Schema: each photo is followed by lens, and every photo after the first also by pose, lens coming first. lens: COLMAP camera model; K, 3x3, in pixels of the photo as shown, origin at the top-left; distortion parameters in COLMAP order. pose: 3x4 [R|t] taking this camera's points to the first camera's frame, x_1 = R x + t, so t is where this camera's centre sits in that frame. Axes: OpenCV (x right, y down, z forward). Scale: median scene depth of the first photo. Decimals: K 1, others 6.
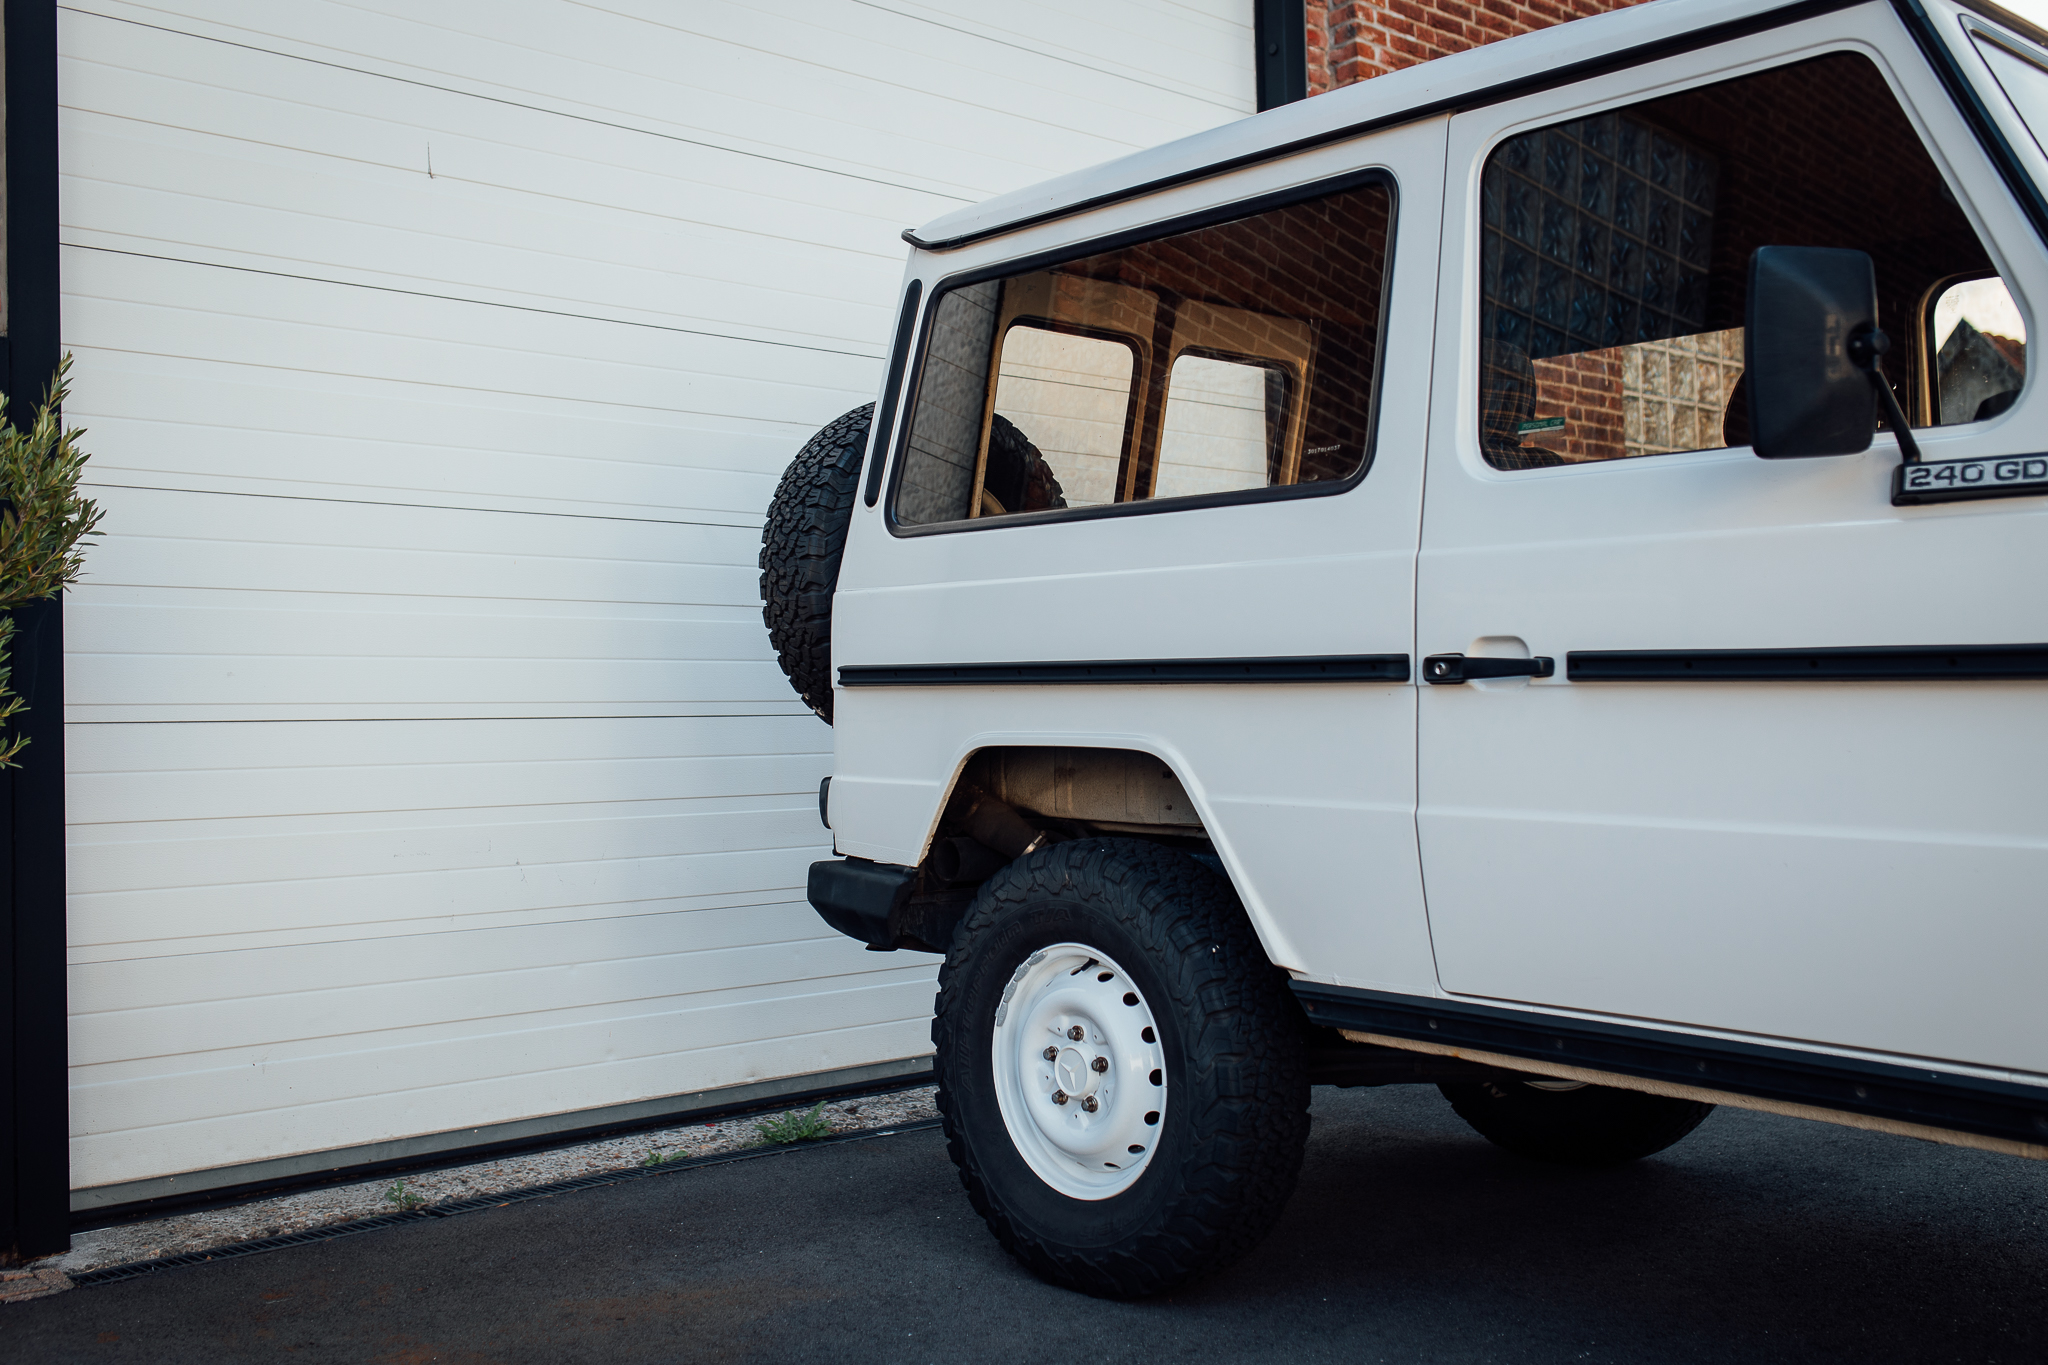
lens RADIAL K [[1952.2, 0, 1029.3], [0, 1952.2, 713.7], [0, 0, 1]] dist [-0.002585, -0.008778]
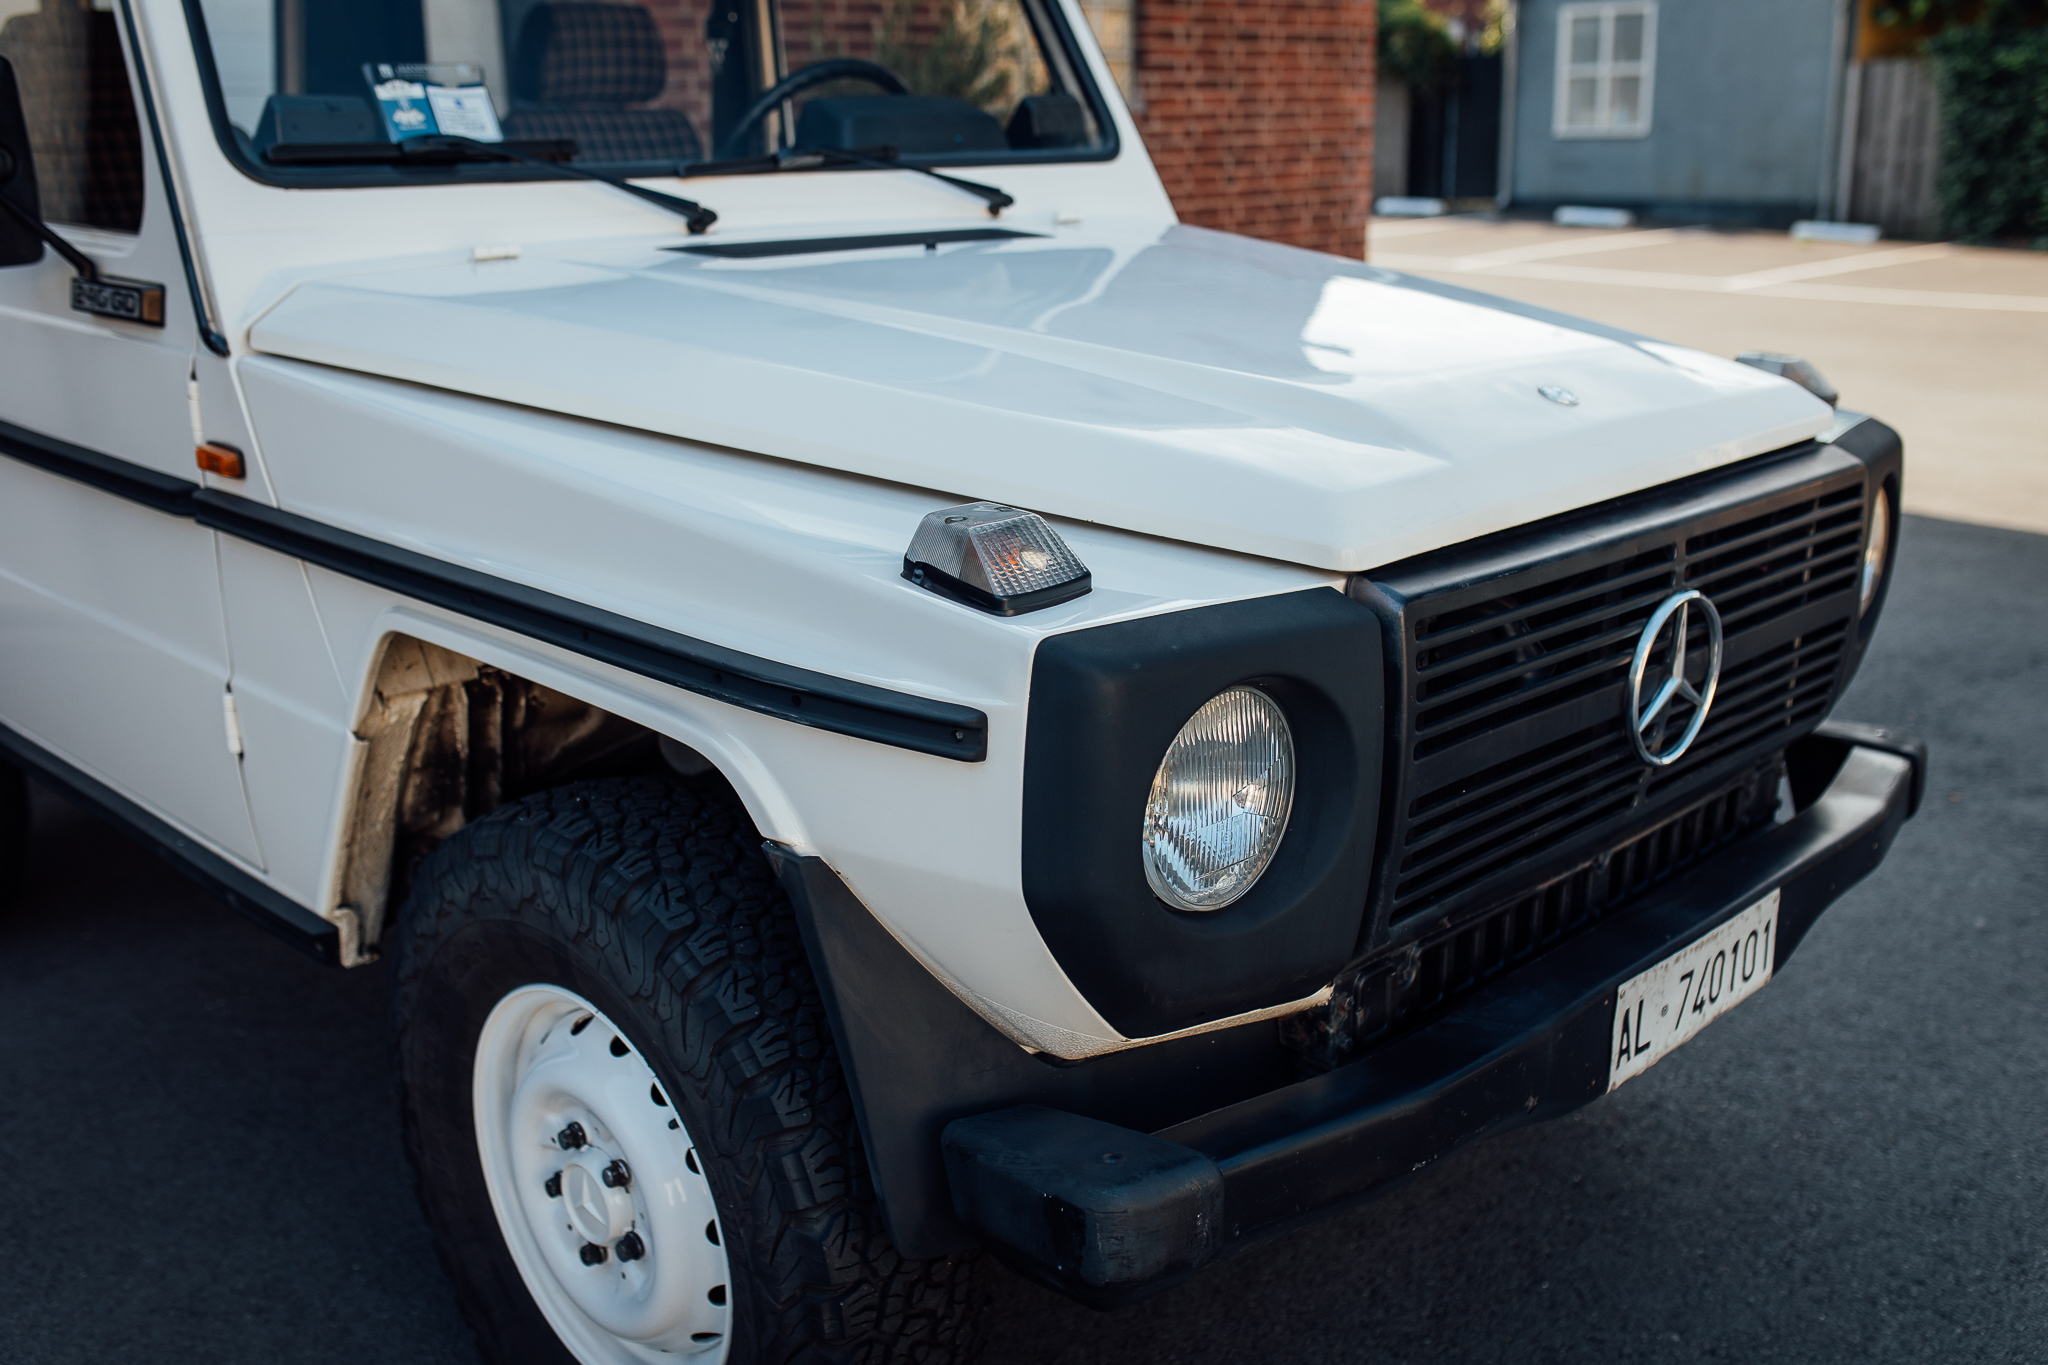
lens RADIAL K [[1945.5, 0, 1024.0], [0, 1945.5, 682.5], [0, 0, 1]] dist [0.001438, -0.000997]
pose [[0.997144, -0.017290, 0.073517, 0.625677], [-0.004488, 0.958153, 0.286220, -0.158175], [-0.075389, -0.285733, 0.955339, -0.040777]]
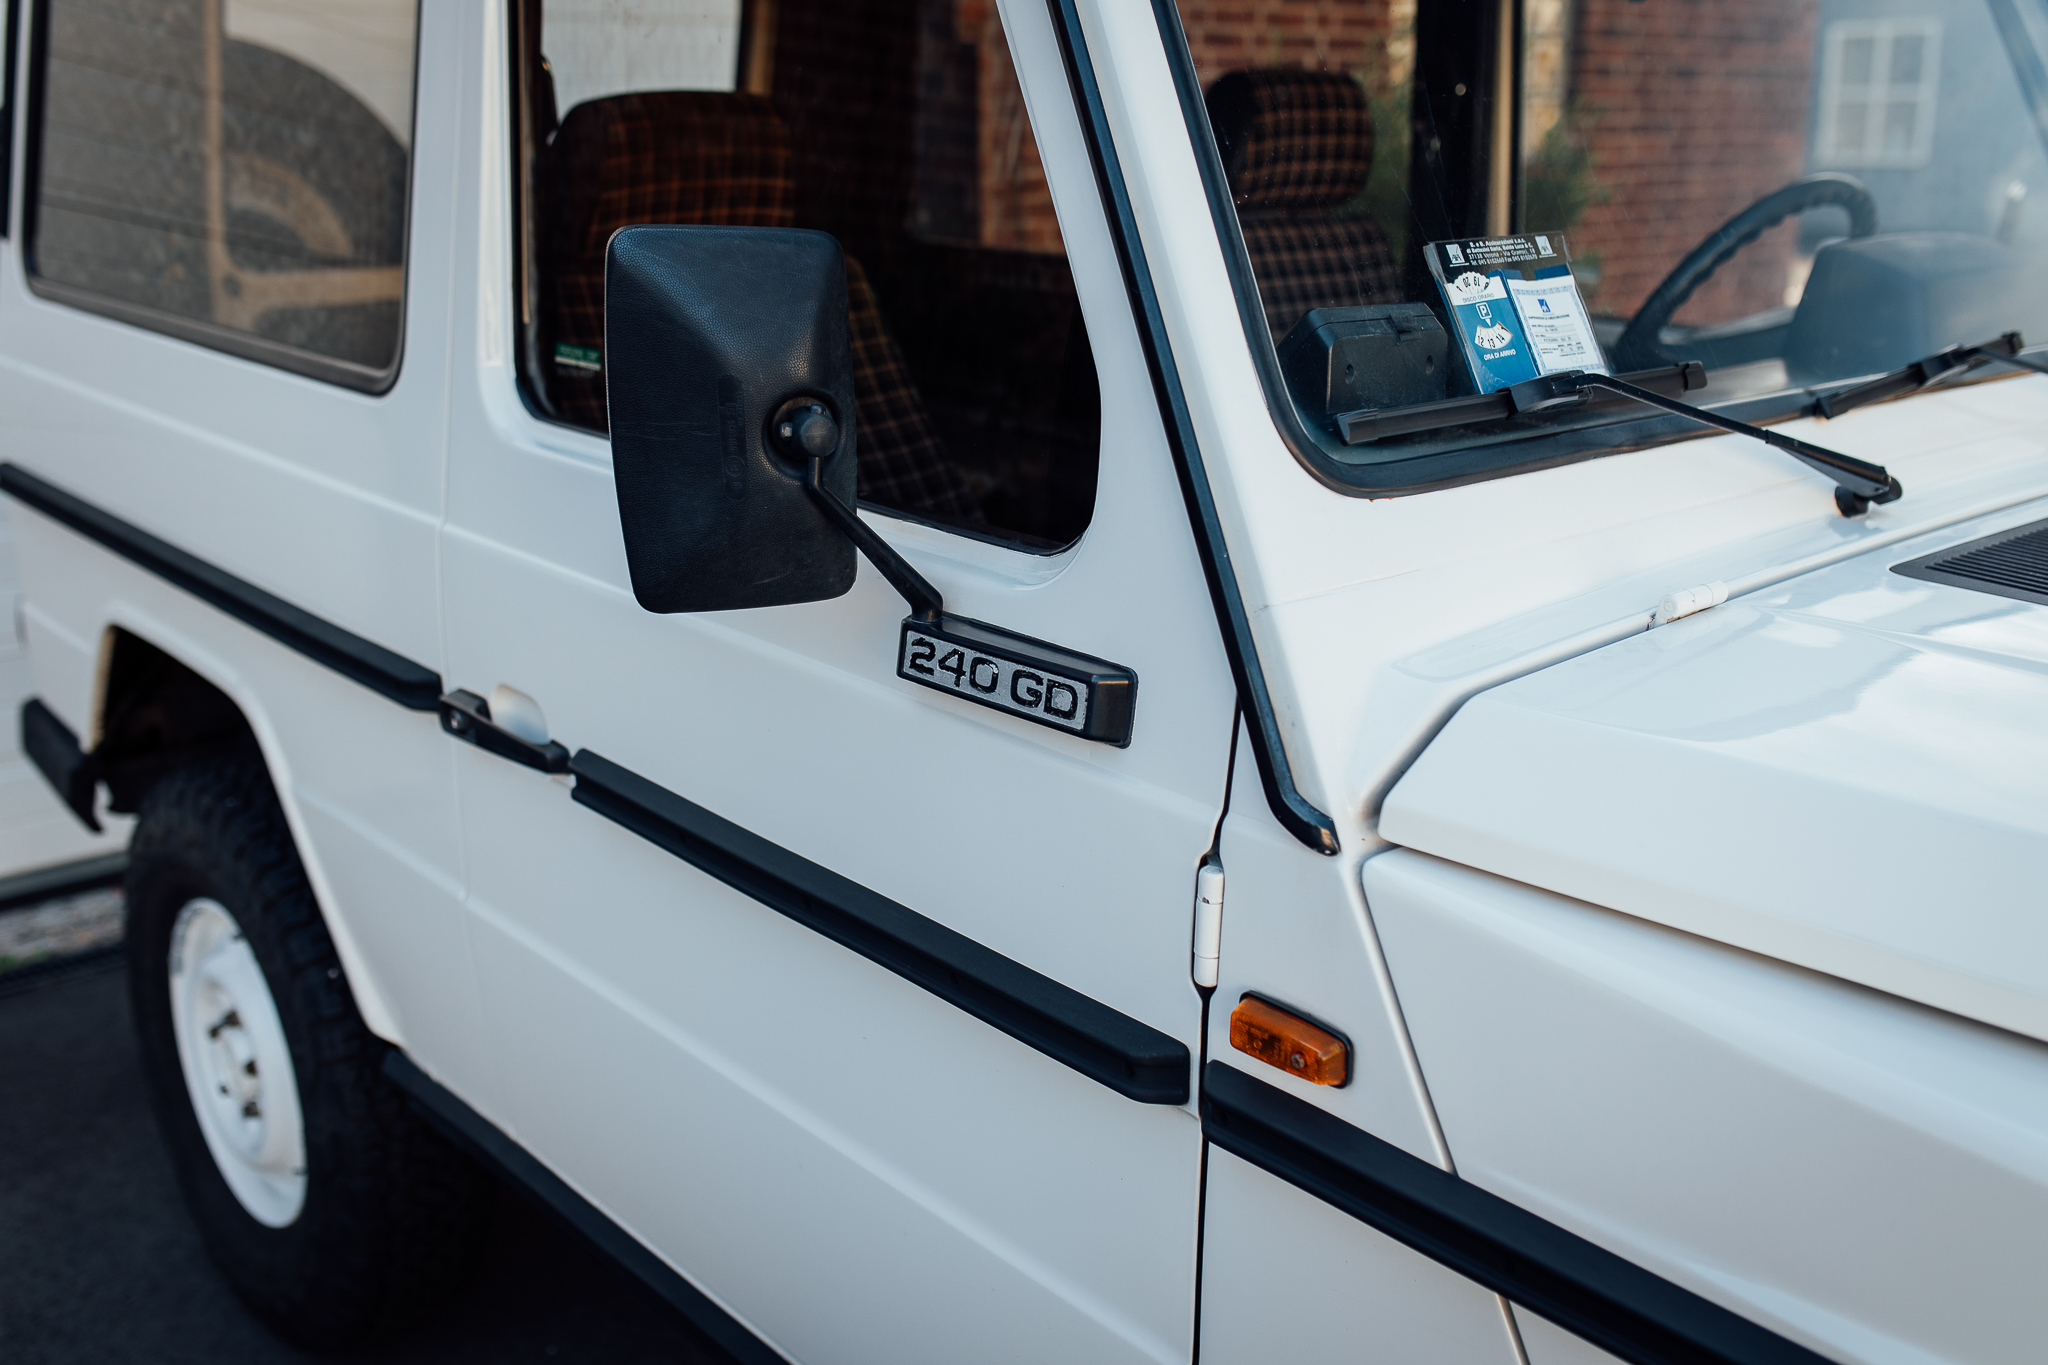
lens RADIAL K [[1963.7, 0, 1024.0], [0, 1963.7, 682.5], [0, 0, 1]] dist [-0.000883, -0.007517]
pose [[0.999898, 0.012100, 0.007584, 0.347615], [-0.013747, 0.959408, 0.281687, -0.197050], [-0.003867, -0.281763, 0.959476, 0.330012]]
